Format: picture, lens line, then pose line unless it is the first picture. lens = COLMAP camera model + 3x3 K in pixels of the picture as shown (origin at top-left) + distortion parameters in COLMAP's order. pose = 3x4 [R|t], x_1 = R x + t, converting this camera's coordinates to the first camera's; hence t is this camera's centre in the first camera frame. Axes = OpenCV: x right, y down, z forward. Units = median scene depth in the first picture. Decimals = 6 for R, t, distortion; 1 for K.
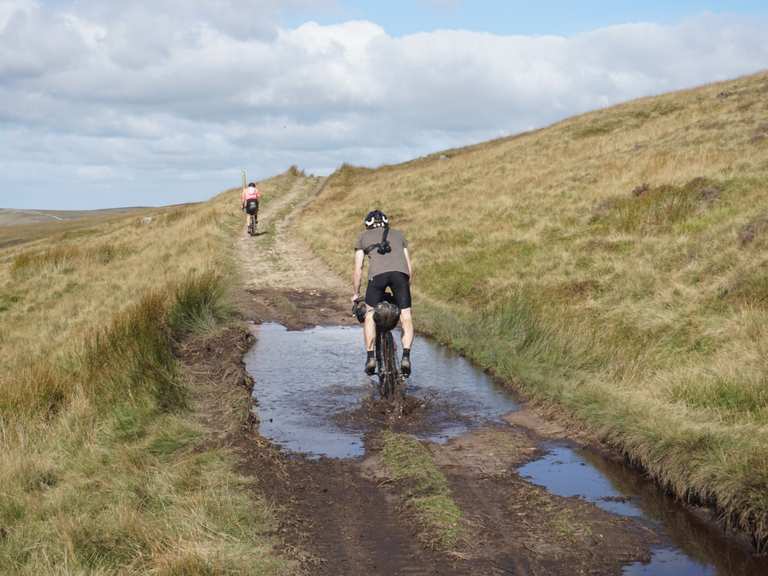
lens RADIAL K [[2842.3, 0, 382.0], [0, 2842.3, 289.7], [0, 0, 1]] dist [0.188382, 0.000000]
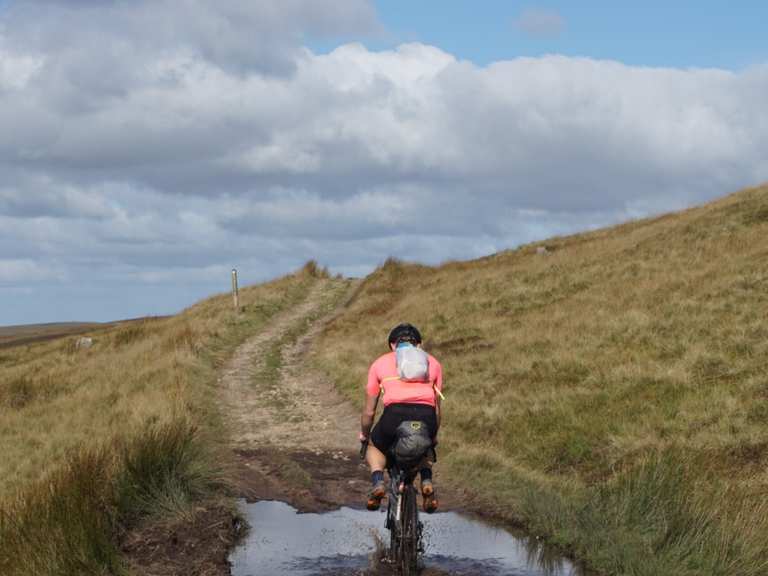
lens RADIAL K [[2842.3, 0, 386.4], [0, 2842.3, 284.3], [0, 0, 1]] dist [0.188382, 0.000000]
pose [[0.994774, 0.006780, -0.101878, 0.052717], [-0.011902, 0.998691, -0.049751, -0.005781], [0.101407, 0.050704, 0.993552, 0.347464]]
